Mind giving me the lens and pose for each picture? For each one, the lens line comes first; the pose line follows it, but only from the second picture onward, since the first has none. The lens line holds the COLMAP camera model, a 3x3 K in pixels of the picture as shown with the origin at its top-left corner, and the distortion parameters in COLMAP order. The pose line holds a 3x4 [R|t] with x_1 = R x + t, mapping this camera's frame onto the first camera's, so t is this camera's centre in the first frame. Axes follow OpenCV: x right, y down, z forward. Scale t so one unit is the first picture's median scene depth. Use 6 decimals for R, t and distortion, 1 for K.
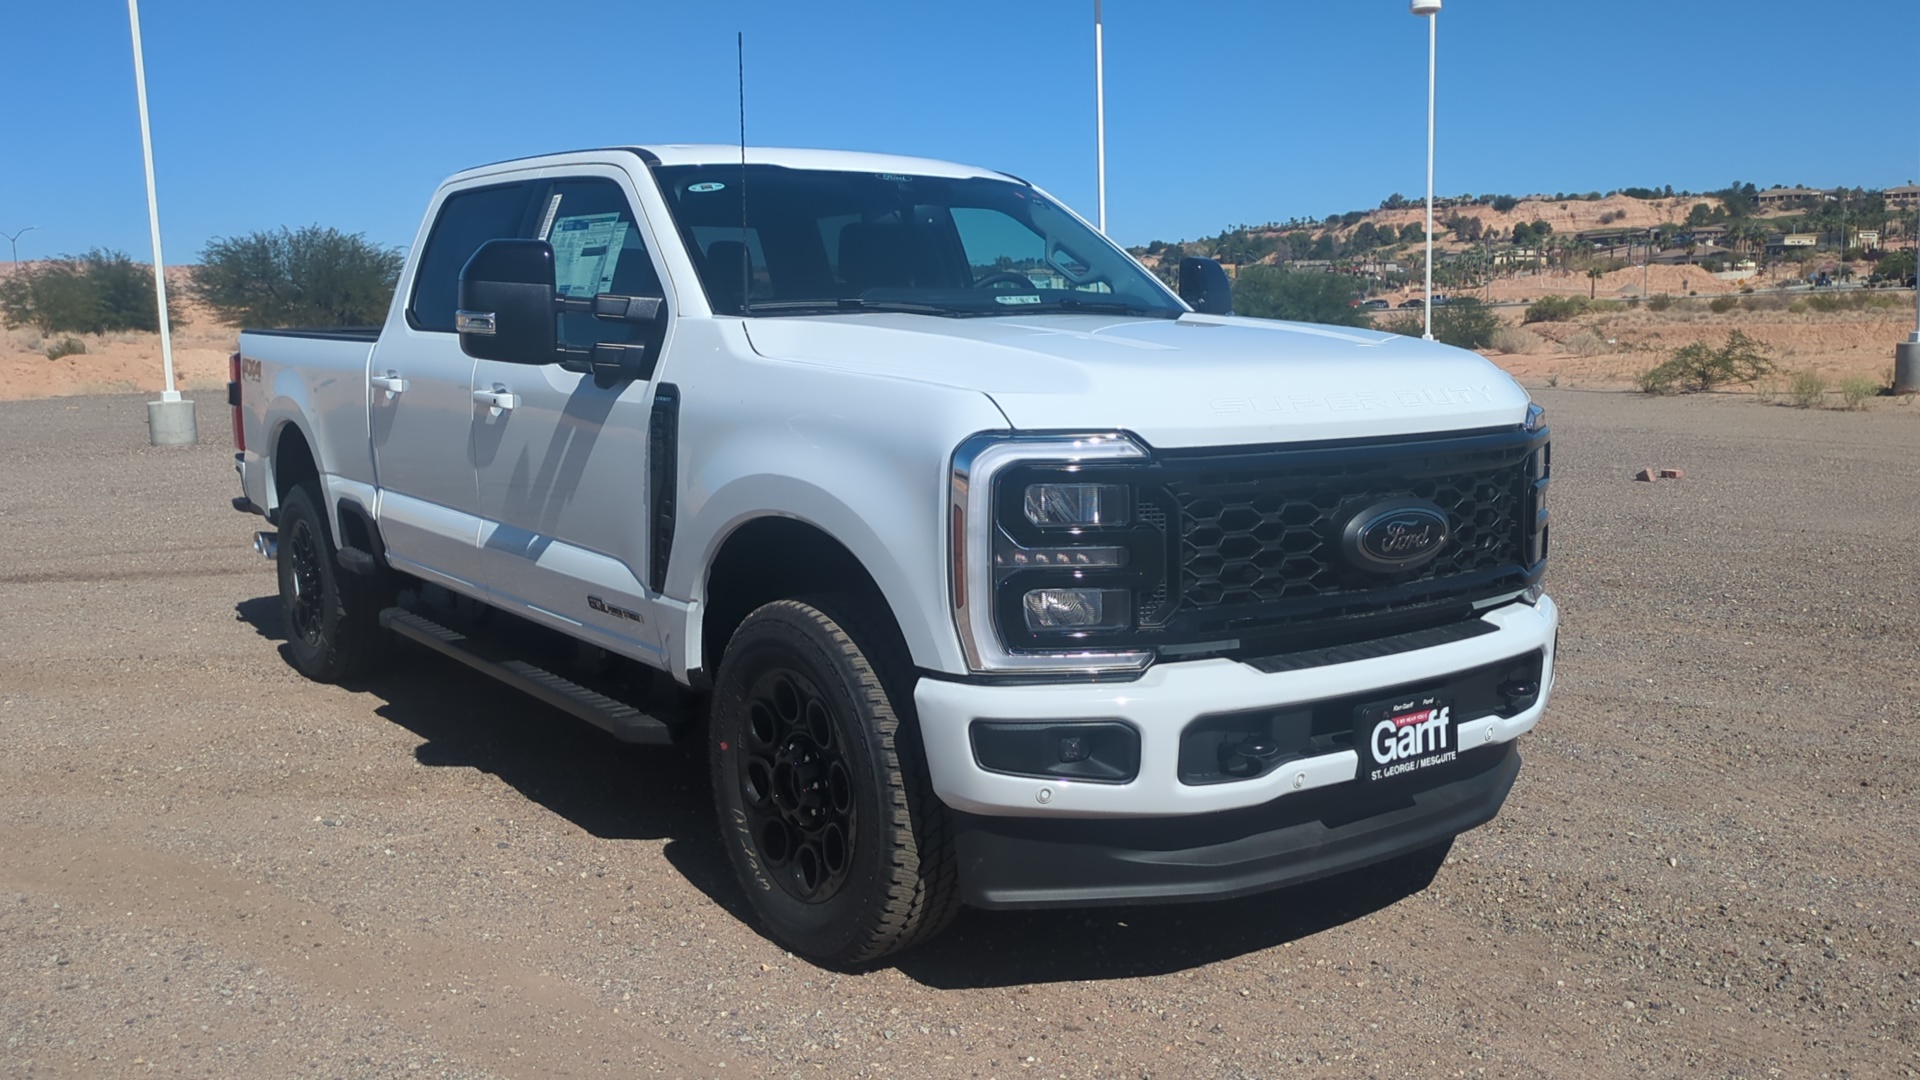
lens RADIAL K [[1658.0, 0, 972.6], [0, 1658.0, 530.7], [0, 0, 1]] dist [0.067792, -0.082830]
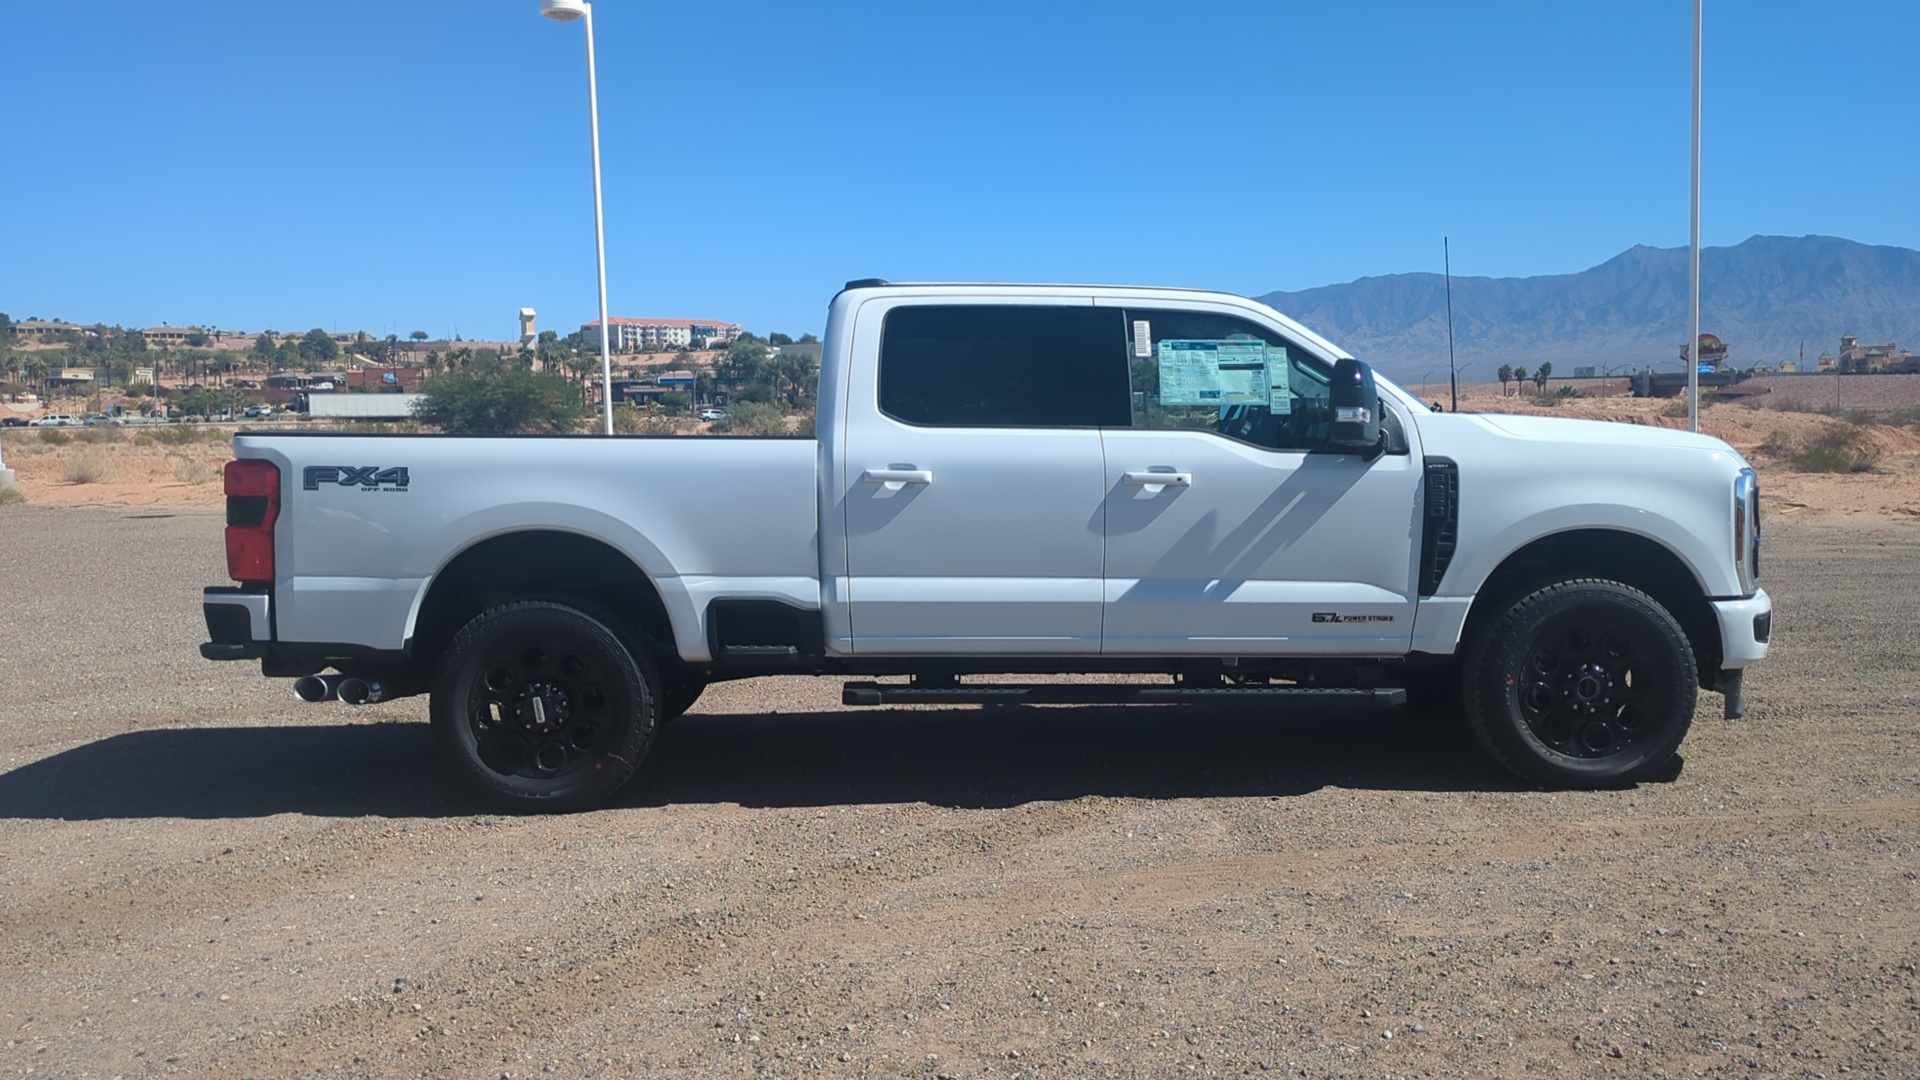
lens RADIAL K [[1657.2, 0, 973.6], [0, 1657.2, 532.7], [0, 0, 1]] dist [0.064414, -0.082975]
pose [[0.571605, -0.040933, 0.819507, -1.367014], [0.104817, 0.994215, -0.023450, -0.022461], [-0.813807, 0.099302, 0.572589, 0.385399]]
